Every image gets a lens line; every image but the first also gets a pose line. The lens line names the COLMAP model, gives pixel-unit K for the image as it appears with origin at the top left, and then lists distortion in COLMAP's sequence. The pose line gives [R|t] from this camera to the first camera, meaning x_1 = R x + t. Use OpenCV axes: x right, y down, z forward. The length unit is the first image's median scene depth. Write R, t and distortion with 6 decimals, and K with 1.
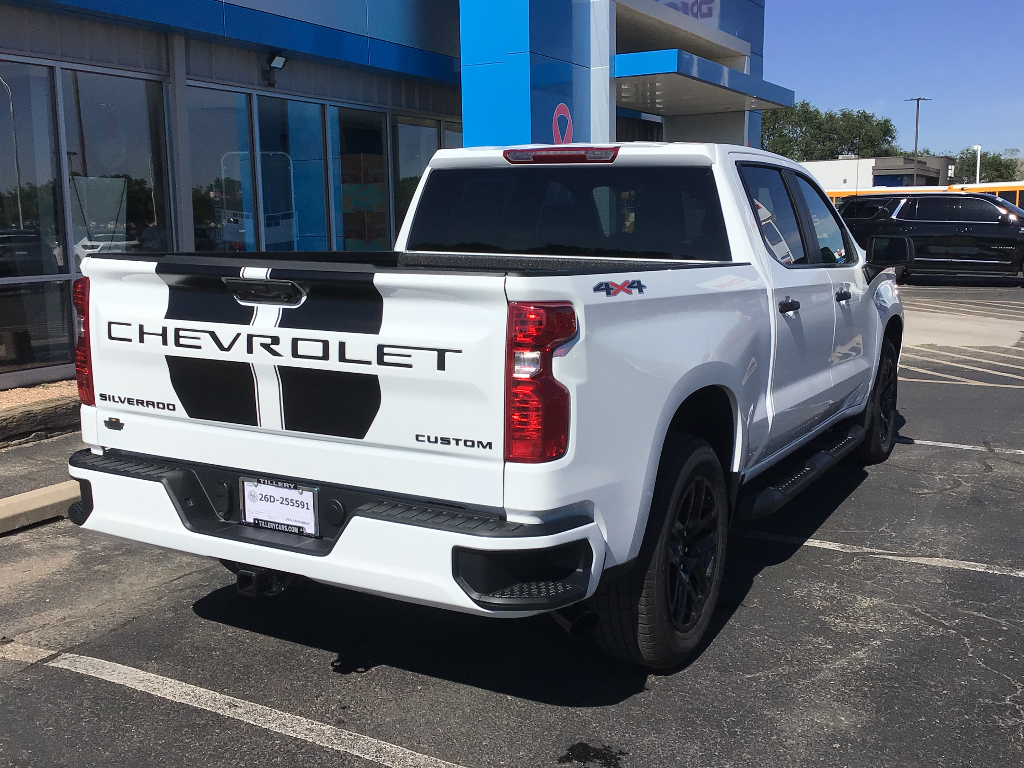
lens RADIAL K [[1126.2, 0, 526.2], [0, 1126.2, 383.4], [0, 0, 1]] dist [0.072522, -0.028297]
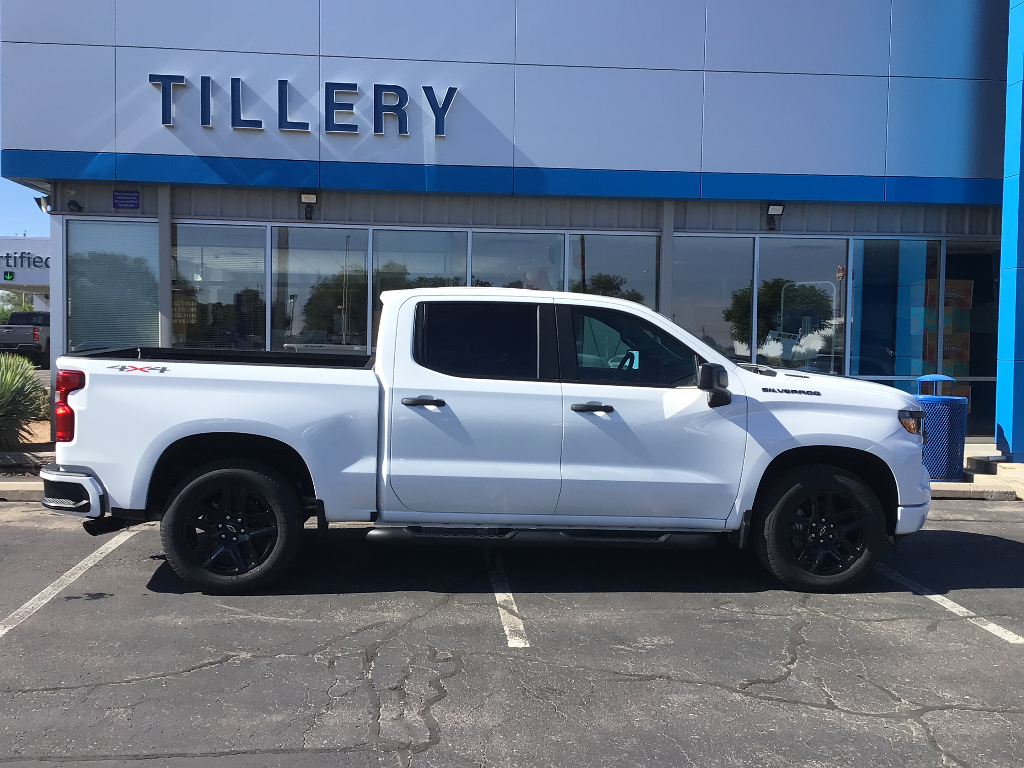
lens RADIAL K [[1126.2, 0, 526.2], [0, 1126.2, 383.4], [0, 0, 1]] dist [0.072522, -0.028297]
pose [[0.546918, 0.056858, -0.835253, 2.971485], [-0.141200, 0.989663, -0.025088, -0.145633], [0.825193, 0.131659, 0.549293, 0.637885]]
